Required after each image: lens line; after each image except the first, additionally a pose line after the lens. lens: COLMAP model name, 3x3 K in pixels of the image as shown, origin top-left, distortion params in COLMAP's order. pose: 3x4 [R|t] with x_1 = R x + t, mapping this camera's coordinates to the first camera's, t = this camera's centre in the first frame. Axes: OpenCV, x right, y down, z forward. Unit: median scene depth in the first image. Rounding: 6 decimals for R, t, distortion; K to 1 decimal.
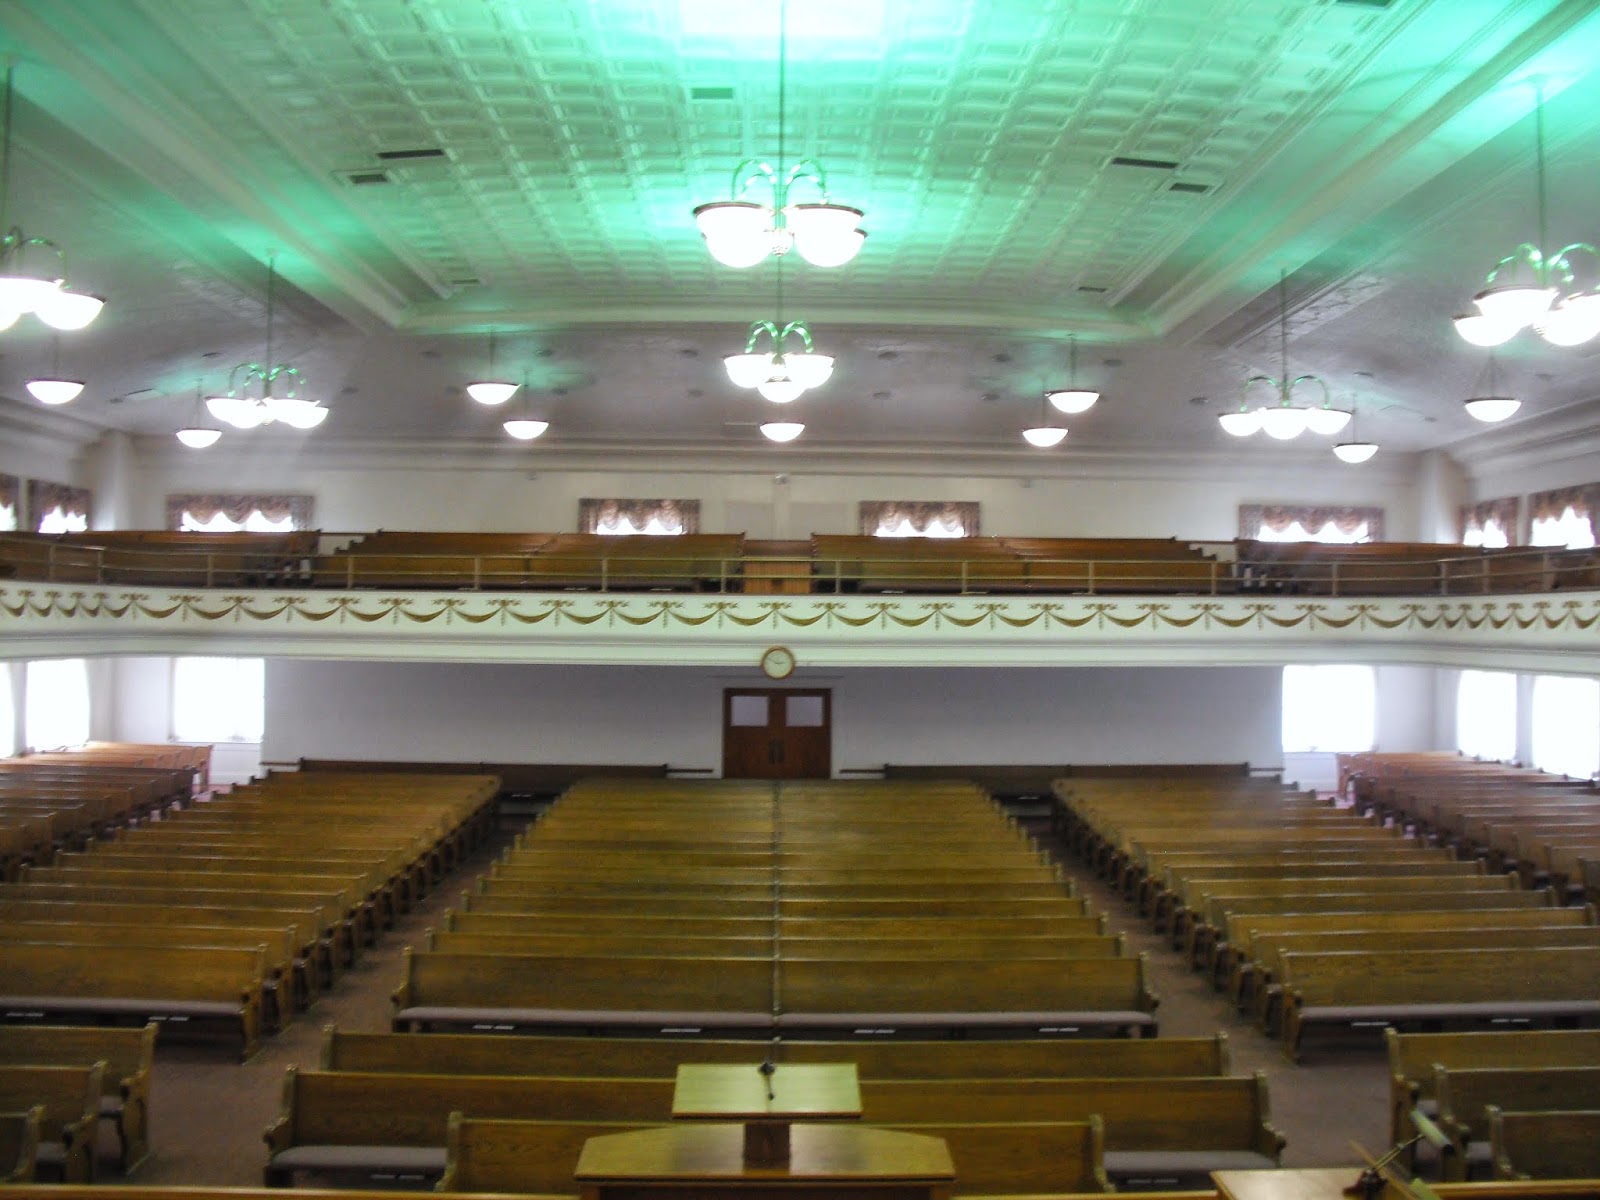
lens RADIAL K [[1674.5, 0, 800.0], [0, 1674.5, 600.0], [0, 0, 1]] dist [-0.179044, 0.118288]
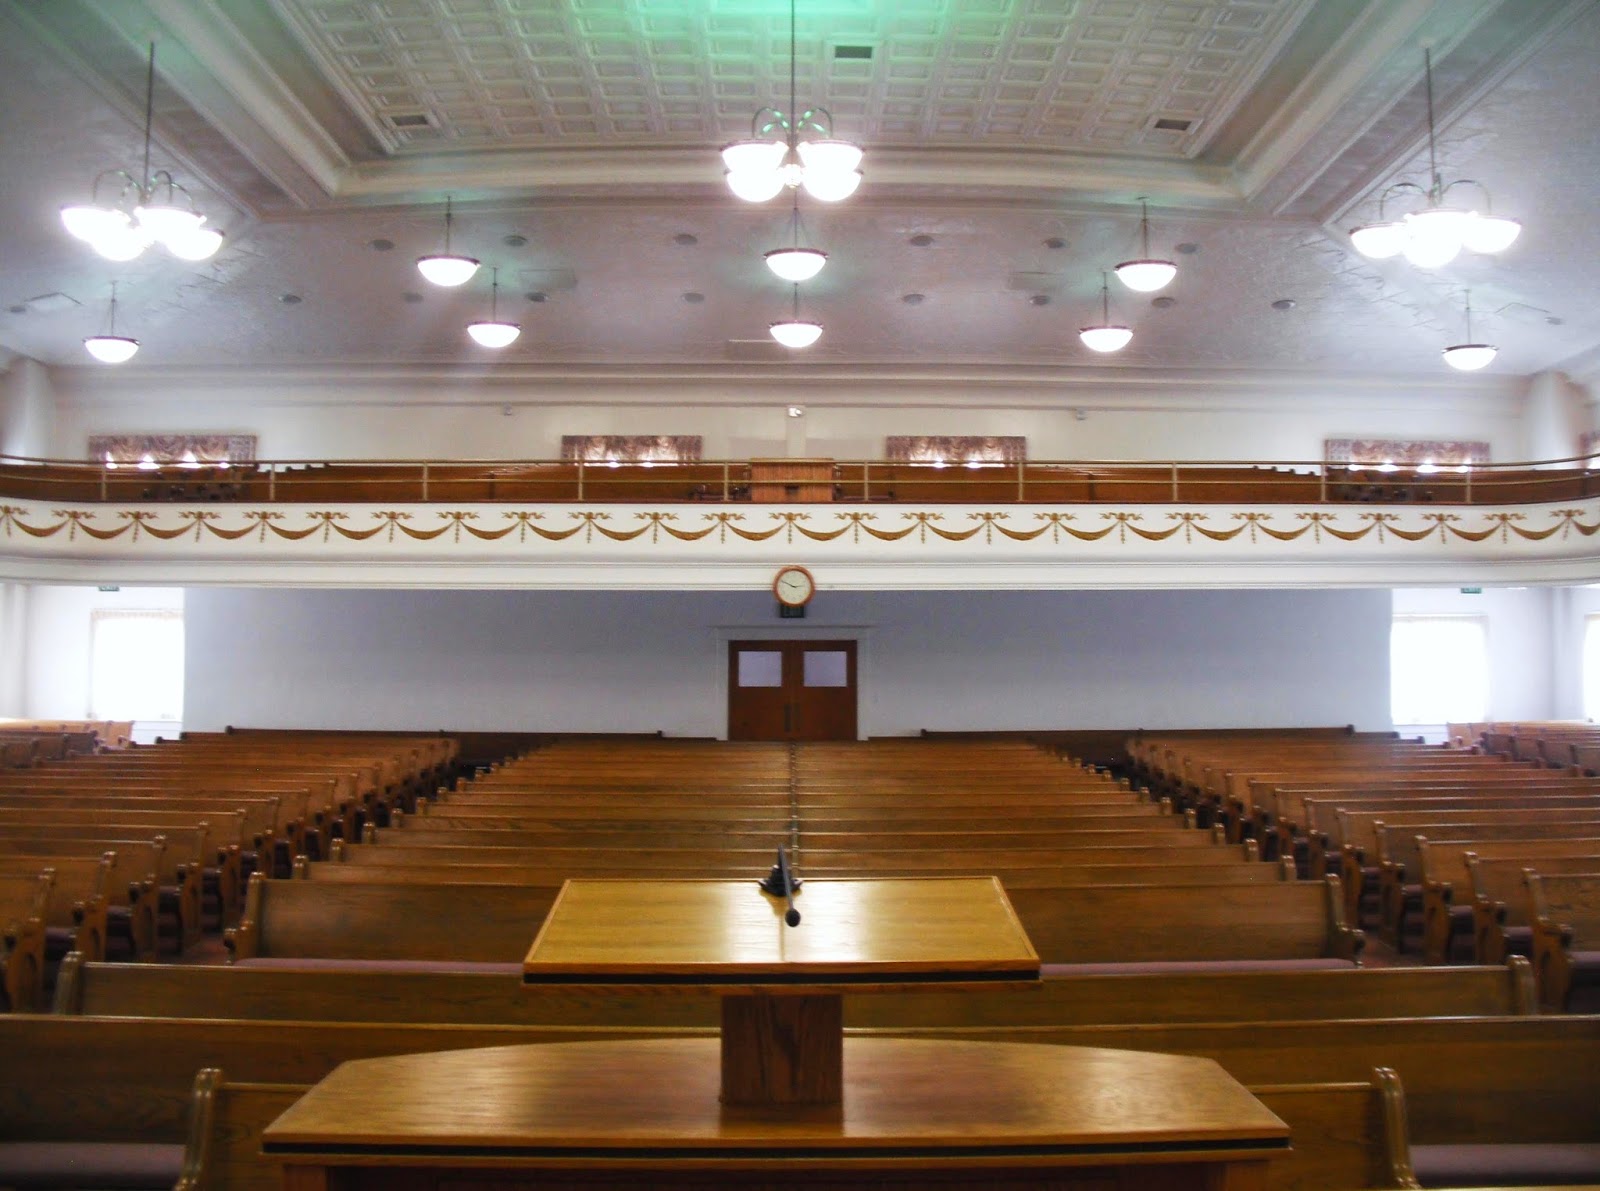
lens RADIAL K [[1671.8, 0, 800.0], [0, 1671.8, 595.5], [0, 0, 1]] dist [-0.194721, 0.188931]
pose [[0.999943, -0.007349, -0.007742, -0.003666], [0.007047, 0.999237, -0.038408, 0.072598], [0.008019, 0.038351, 0.999232, 0.187331]]
